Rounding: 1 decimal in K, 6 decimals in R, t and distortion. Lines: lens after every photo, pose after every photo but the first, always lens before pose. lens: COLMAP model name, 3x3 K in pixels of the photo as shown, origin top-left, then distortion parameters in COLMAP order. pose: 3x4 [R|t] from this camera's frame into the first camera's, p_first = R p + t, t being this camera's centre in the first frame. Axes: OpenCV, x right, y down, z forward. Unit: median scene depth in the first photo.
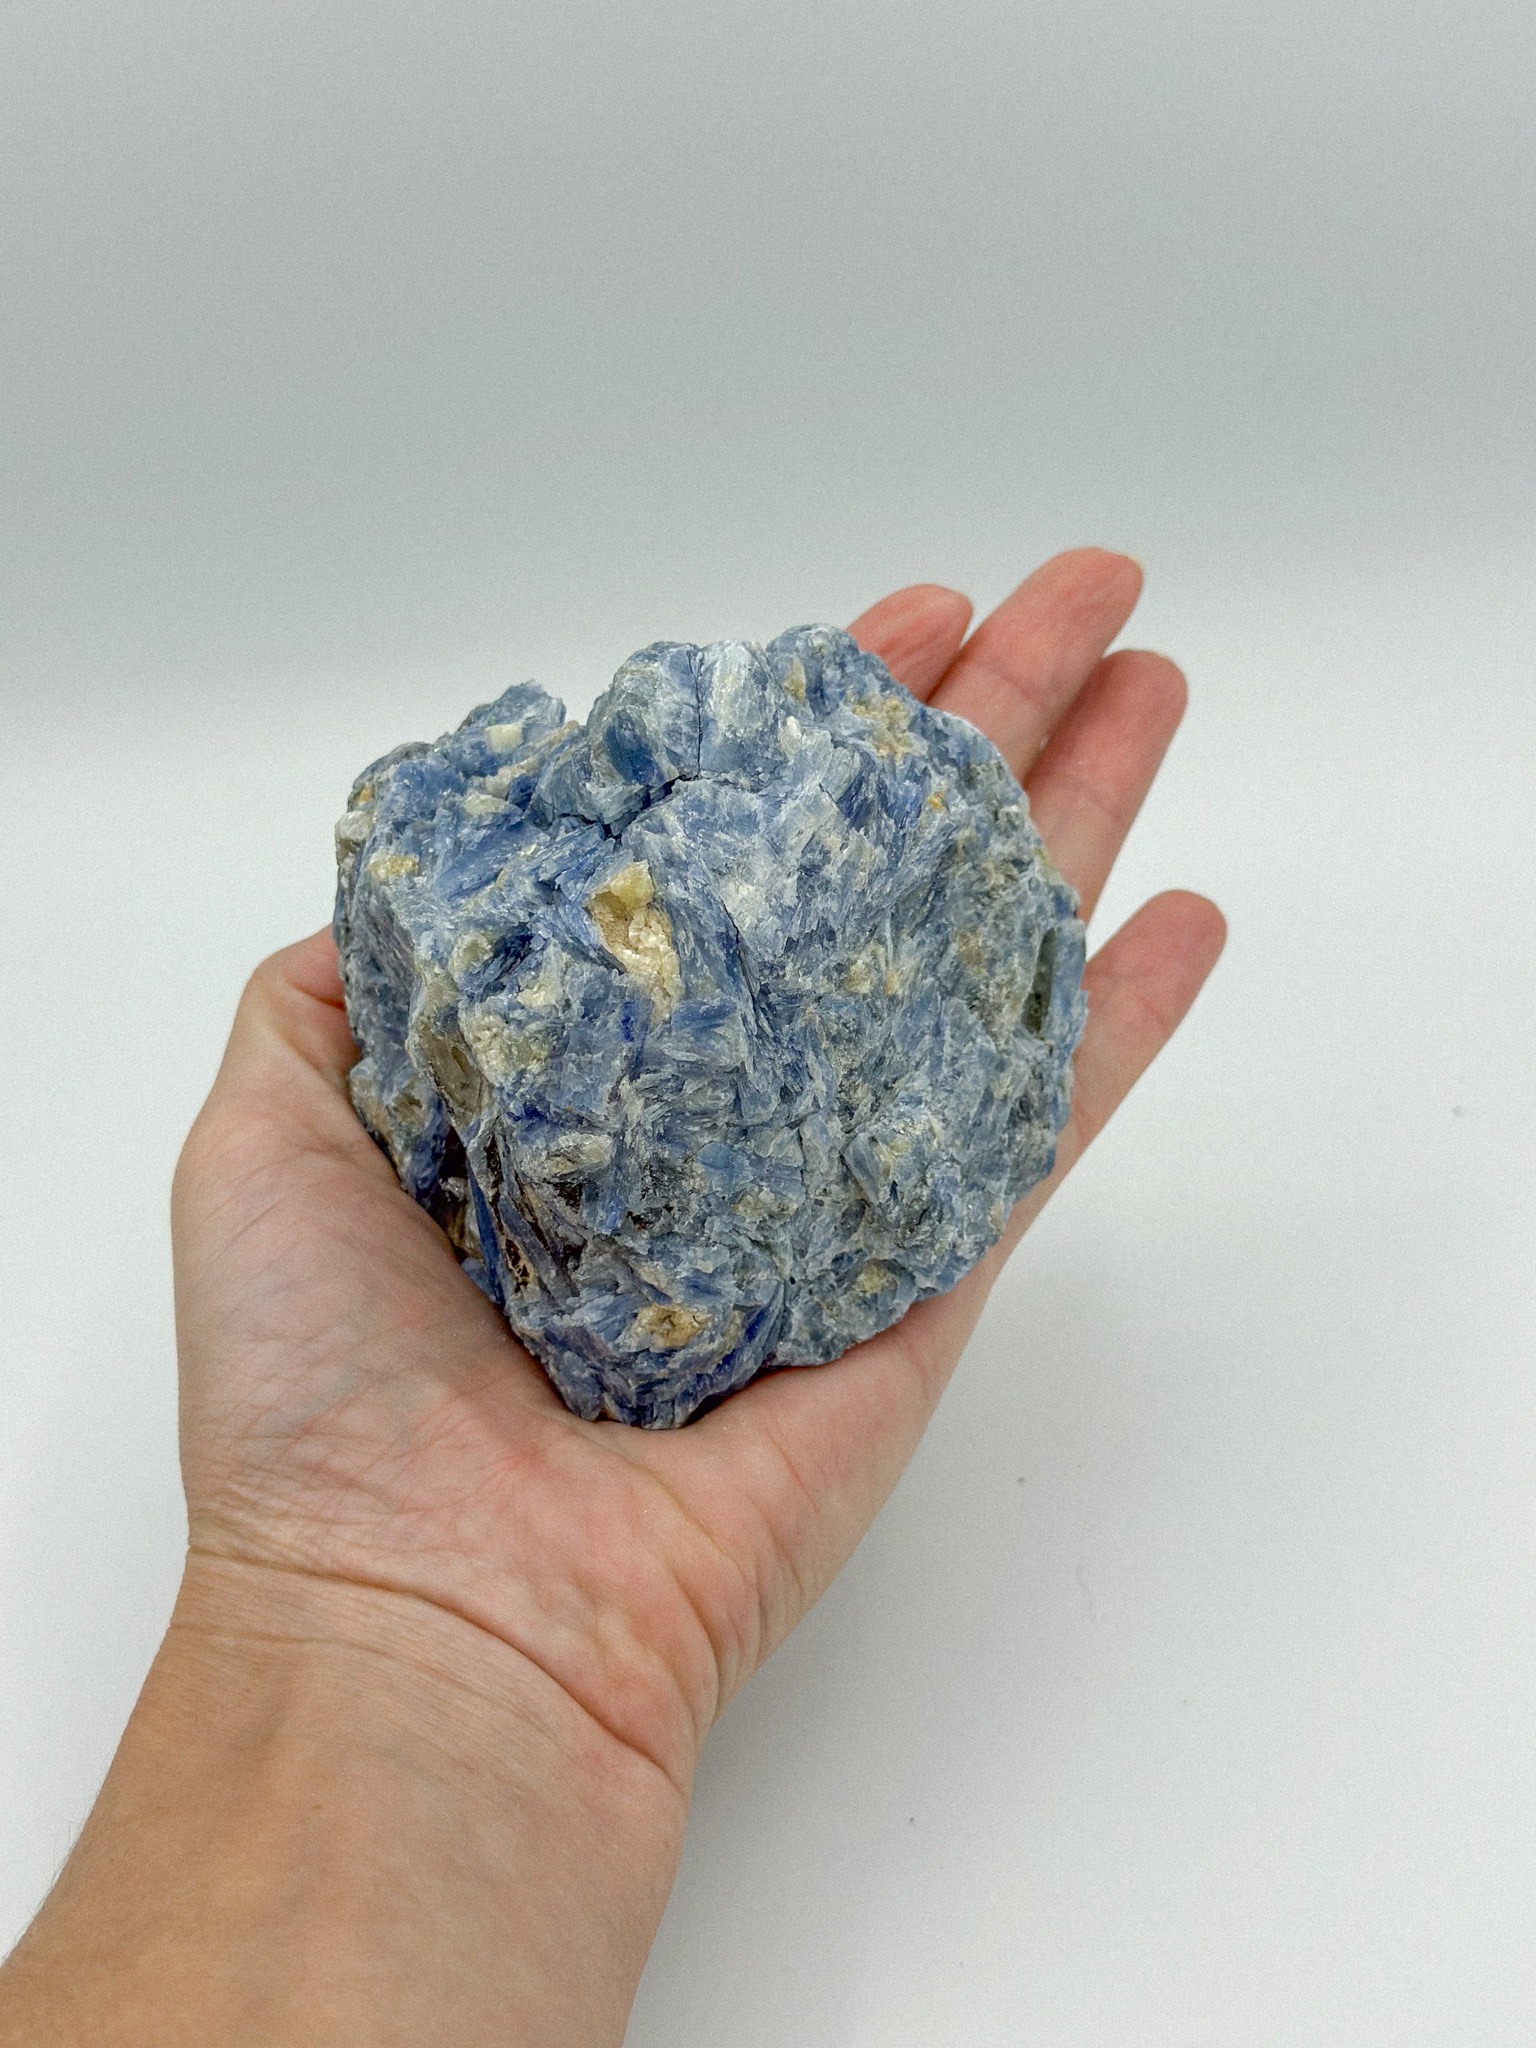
lens RADIAL K [[2869.3, 0, 754.7], [0, 2869.3, 1023.8], [0, 0, 1]] dist [0.305225, 0.000000]
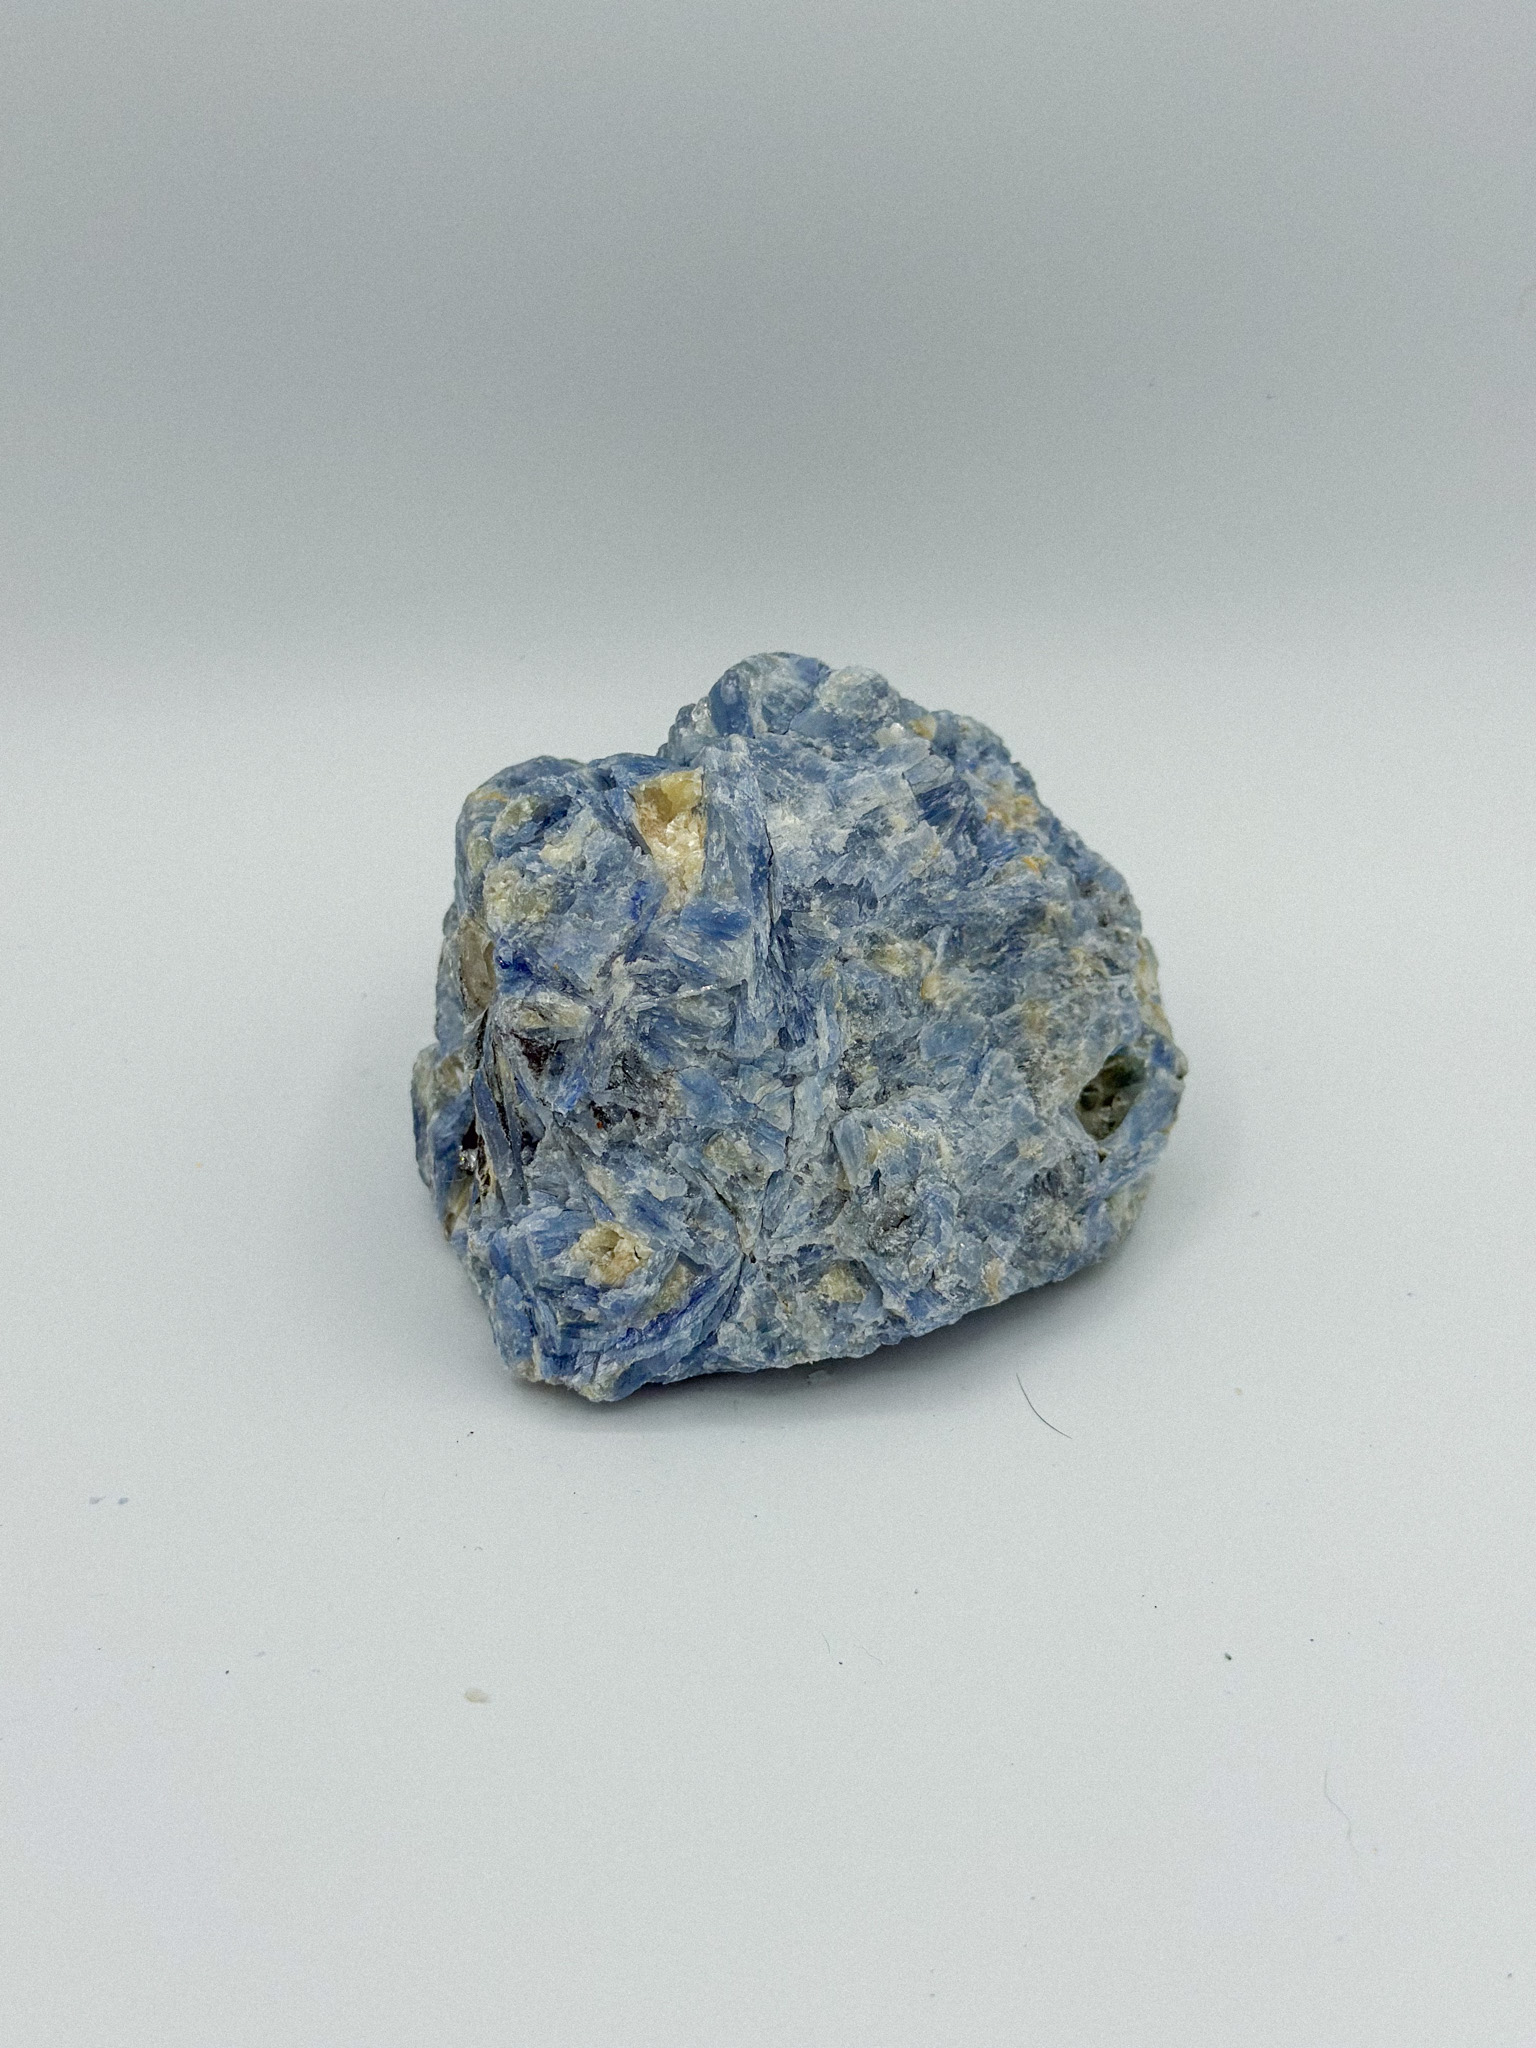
lens RADIAL K [[2869.3, 0, 765.7], [0, 2869.3, 1024.1], [0, 0, 1]] dist [0.305225, 0.000000]
pose [[0.949920, 0.191485, -0.246951, 0.239362], [-0.272210, 0.895157, -0.352980, 0.358294], [0.153469, 0.402526, 0.902452, 0.124498]]
